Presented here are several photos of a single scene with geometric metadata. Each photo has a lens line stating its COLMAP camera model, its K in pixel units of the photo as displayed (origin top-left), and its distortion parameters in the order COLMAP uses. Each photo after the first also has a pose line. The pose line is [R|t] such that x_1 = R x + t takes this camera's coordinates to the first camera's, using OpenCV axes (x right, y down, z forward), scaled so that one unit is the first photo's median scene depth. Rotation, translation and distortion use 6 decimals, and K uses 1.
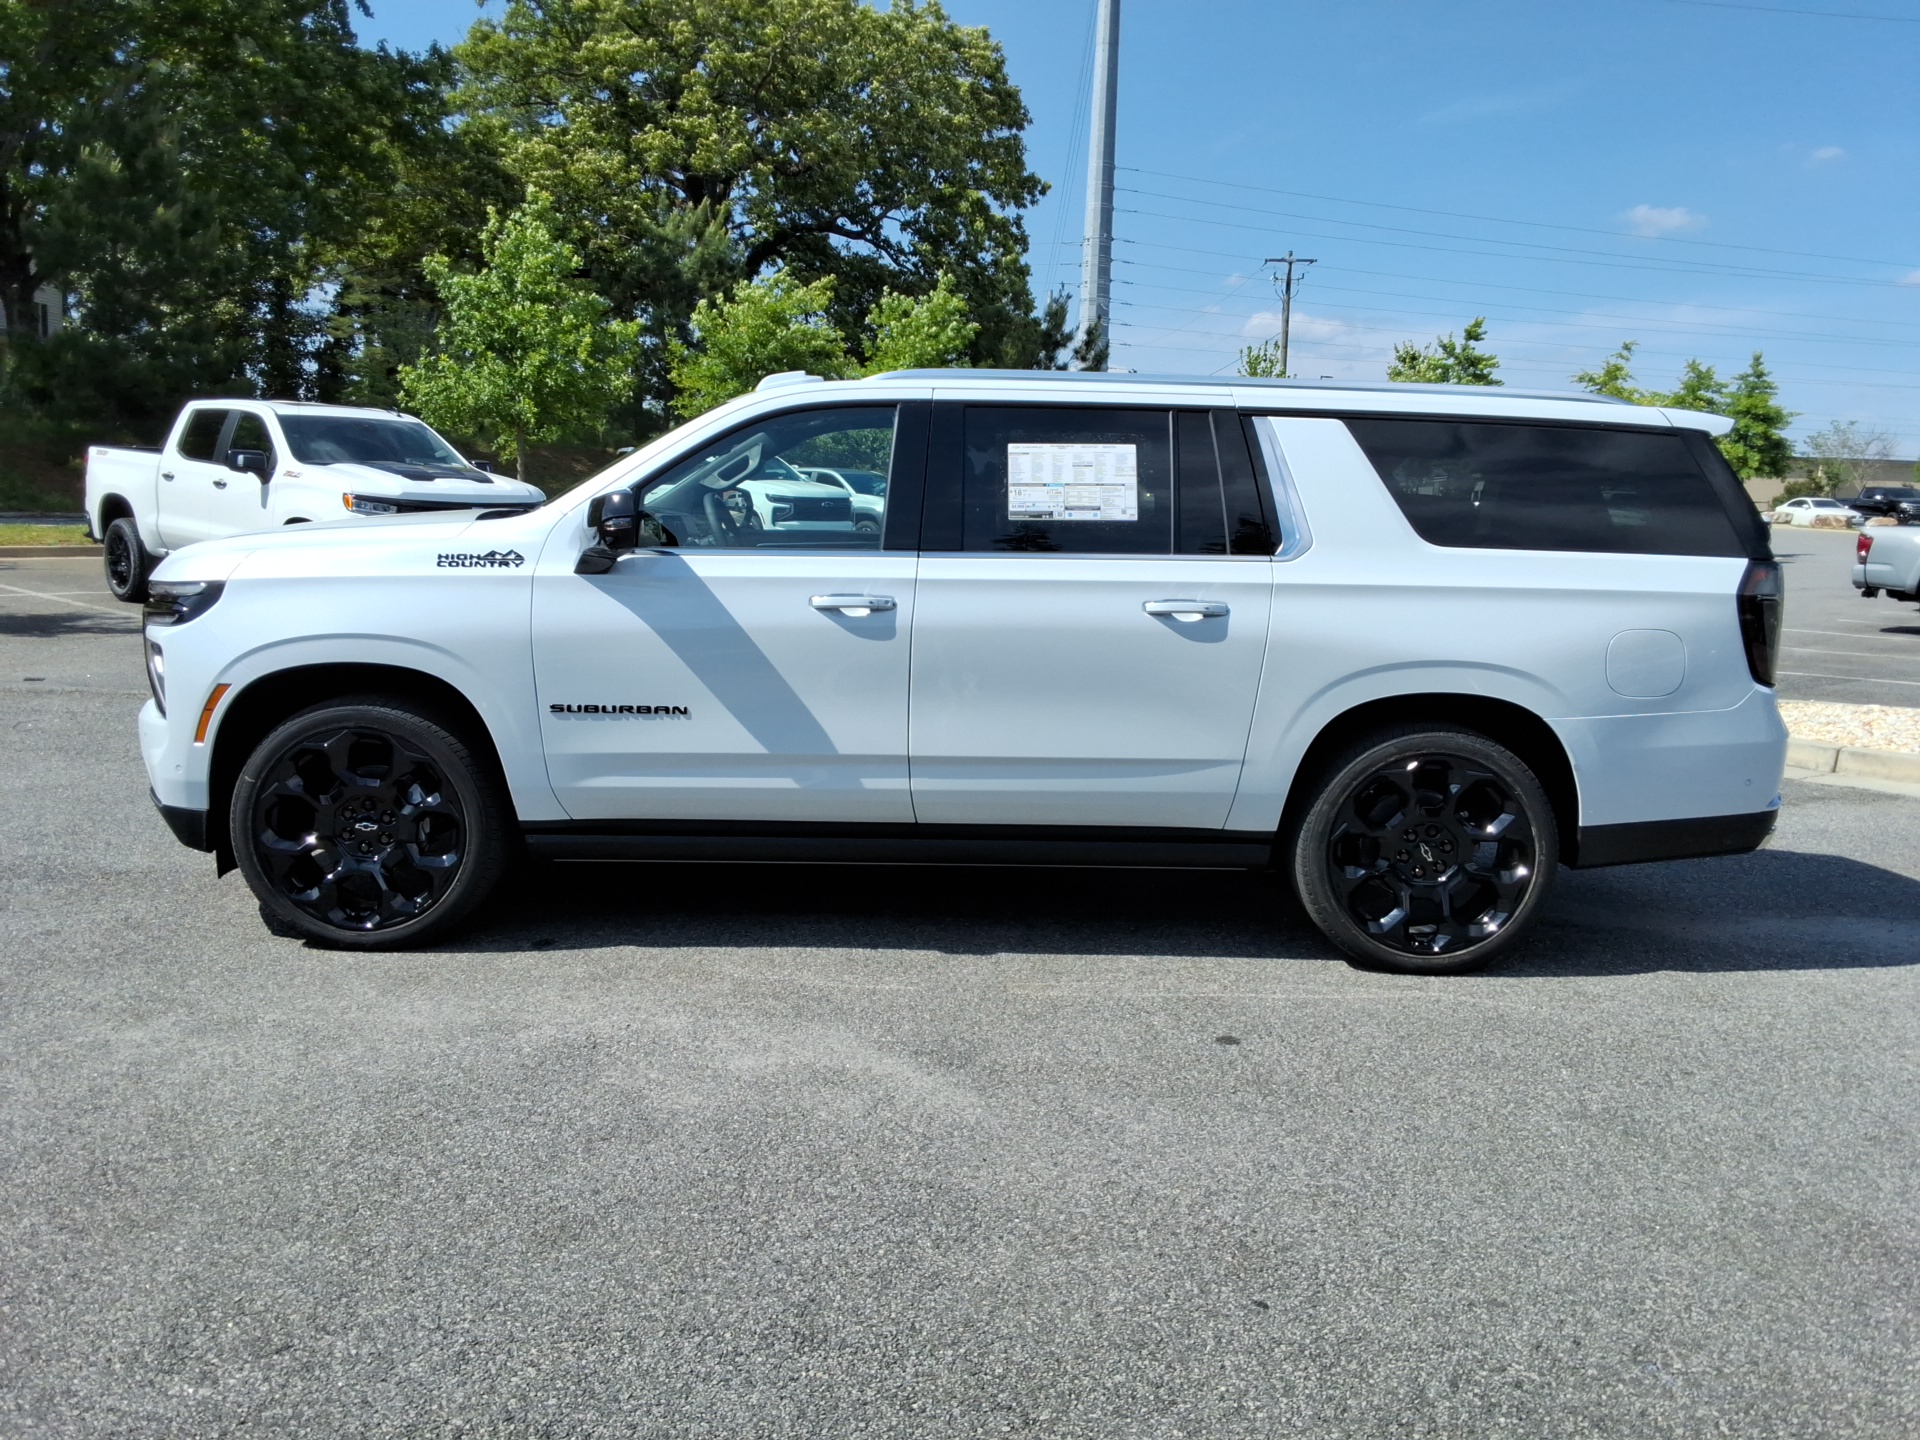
lens RADIAL K [[1540.8, 0, 972.3], [0, 1540.8, 711.3], [0, 0, 1]] dist [0.113770, -0.176748]
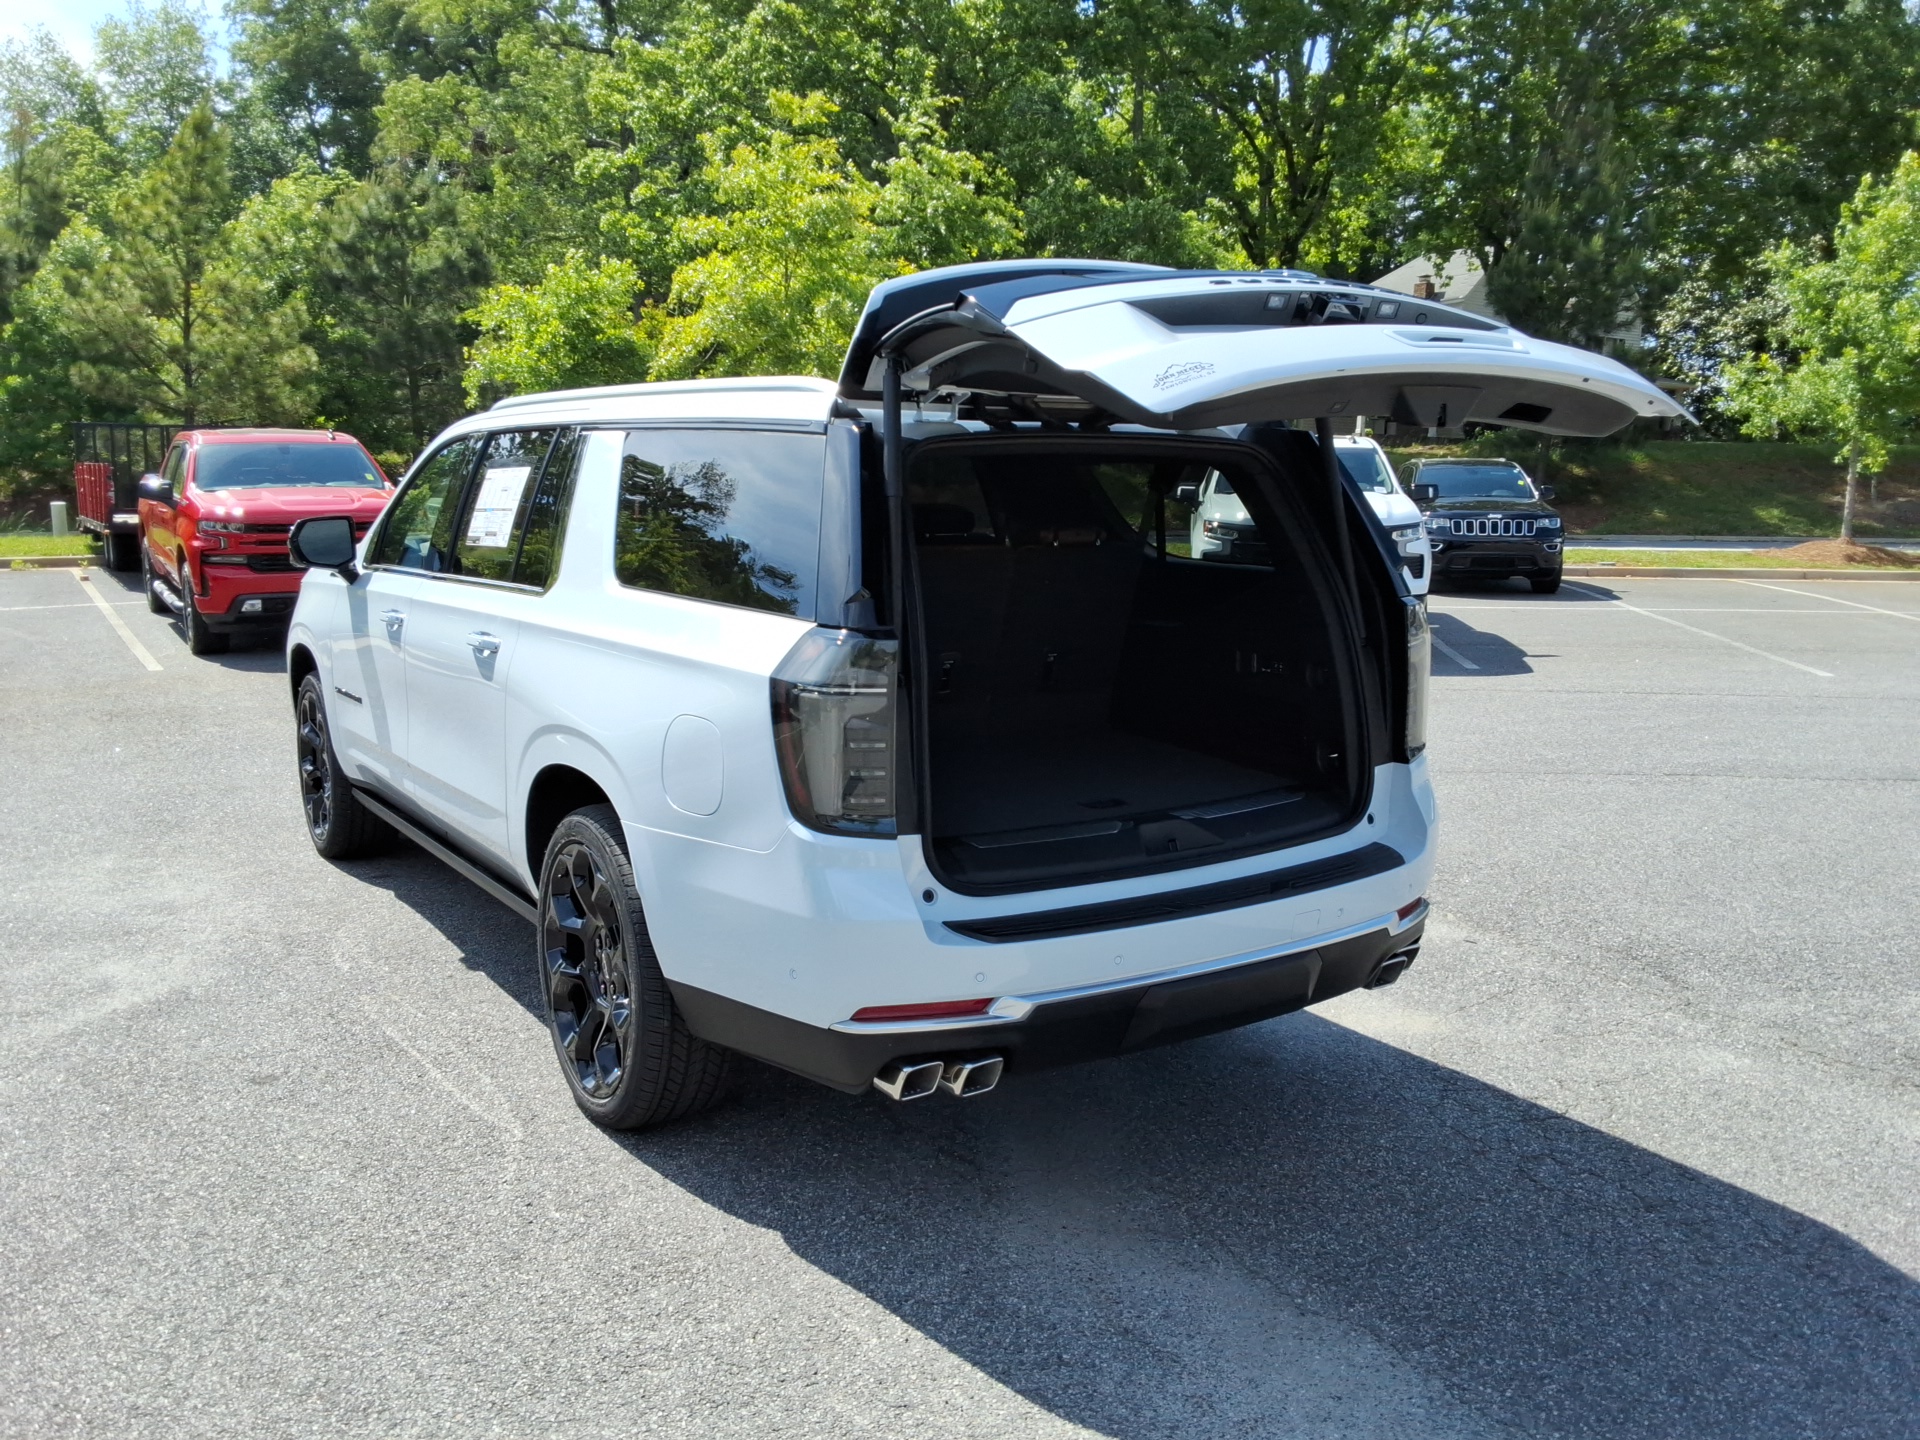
lens RADIAL K [[1540.8, 0, 972.3], [0, 1540.8, 711.3], [0, 0, 1]] dist [0.113770, -0.176748]
pose [[0.542853, 0.098104, -0.834078, 1.067058], [-0.109376, 0.992954, 0.045605, -0.098530], [0.832675, 0.066471, 0.549758, 0.722797]]
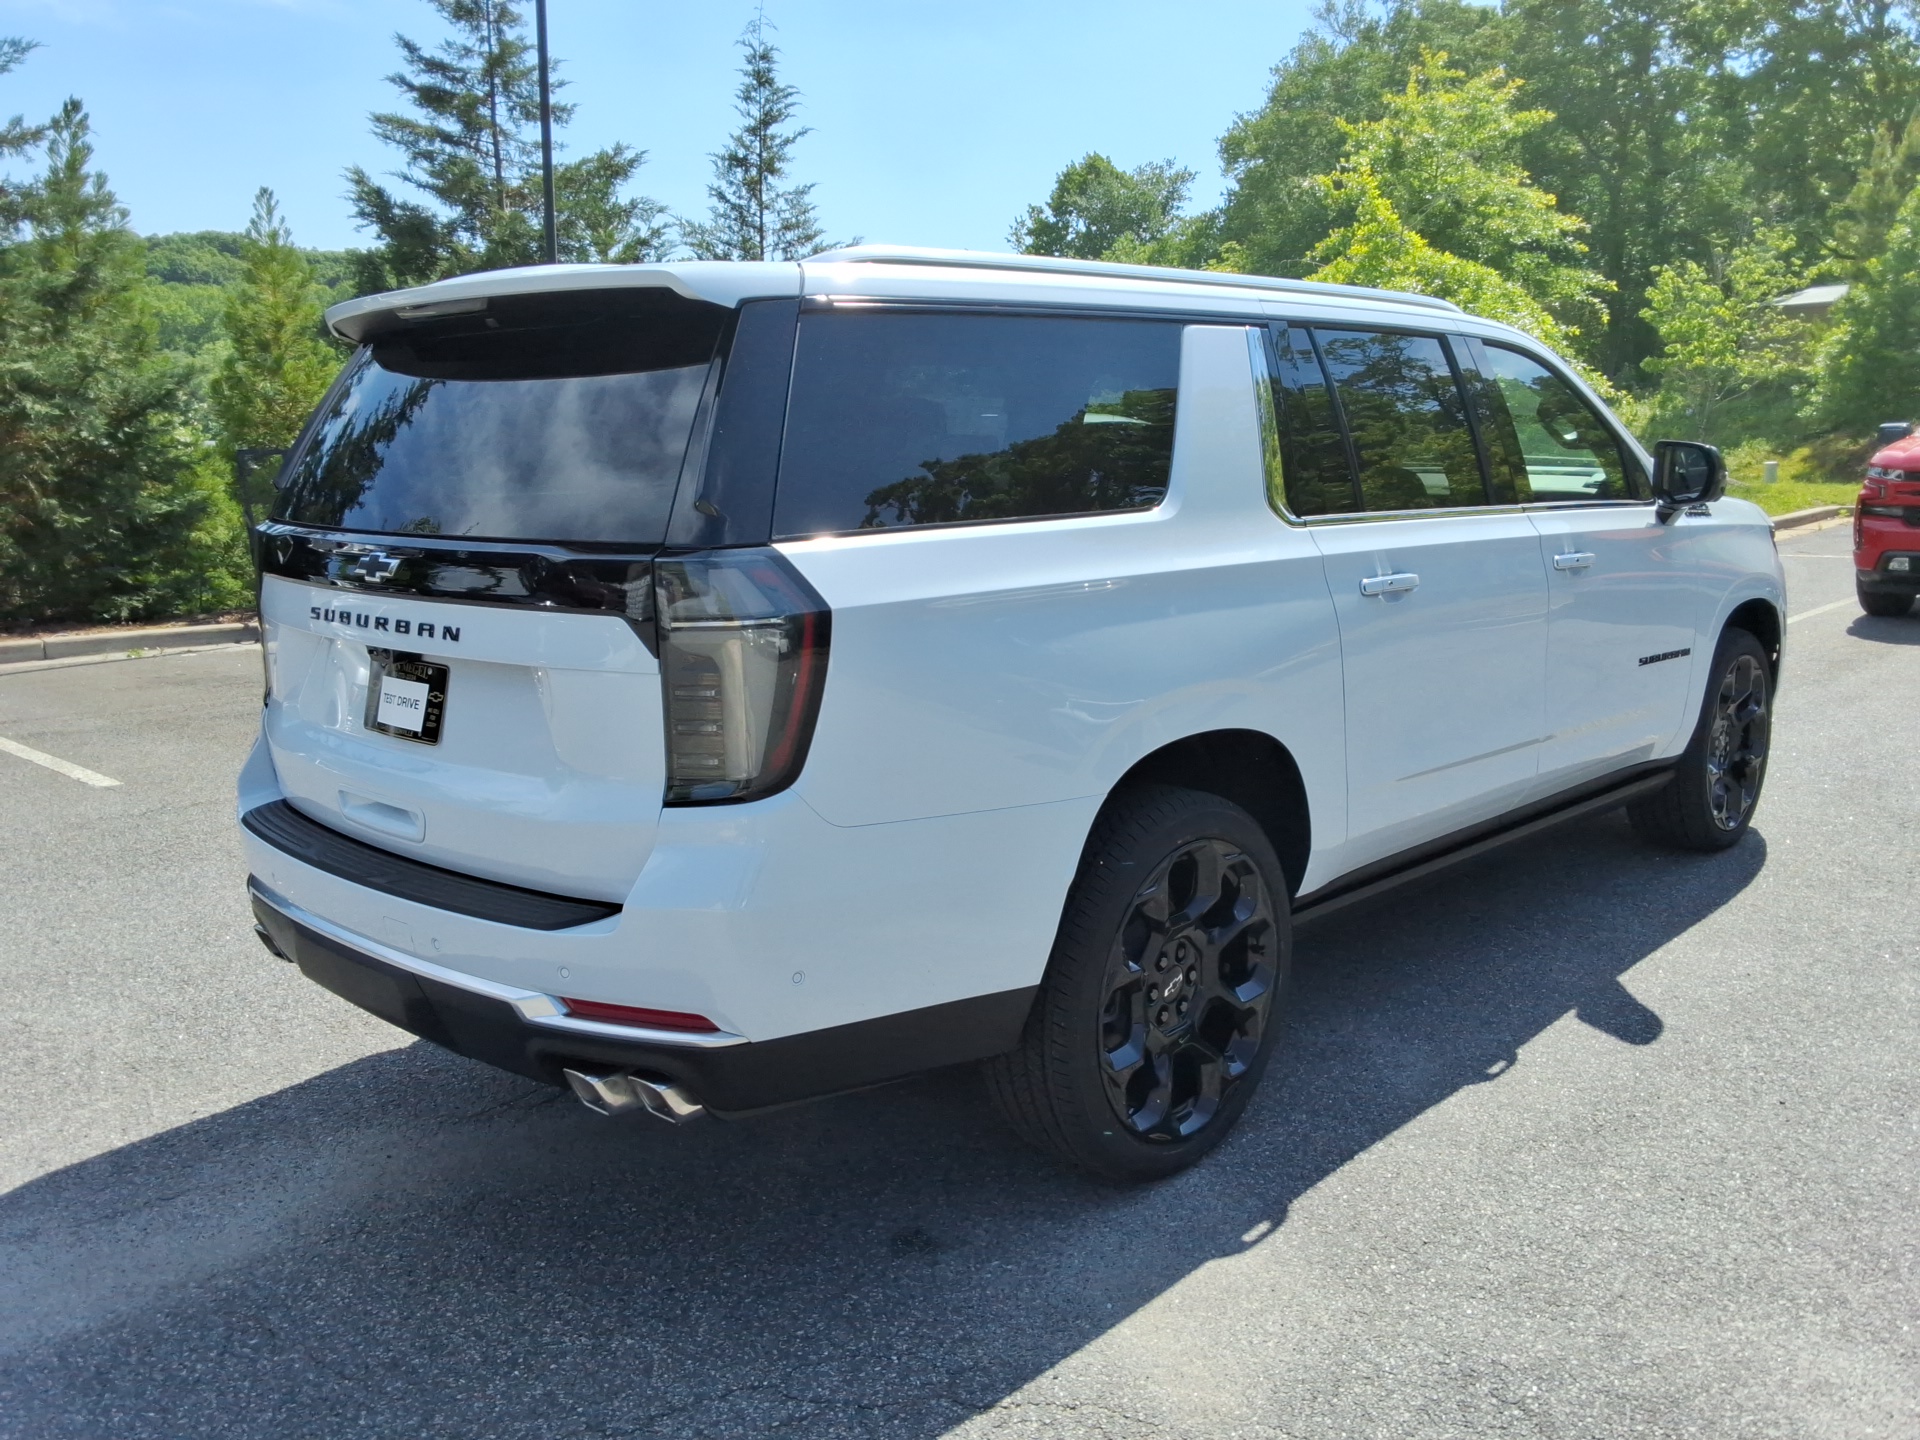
lens RADIAL K [[1536.5, 0, 978.4], [0, 1536.5, 706.3], [0, 0, 1]] dist [0.131052, -0.186679]
pose [[-0.688825, 0.098658, -0.718183, 0.822702], [-0.115530, 0.963094, 0.243109, -0.228446], [0.715663, 0.250431, -0.652006, 1.746722]]
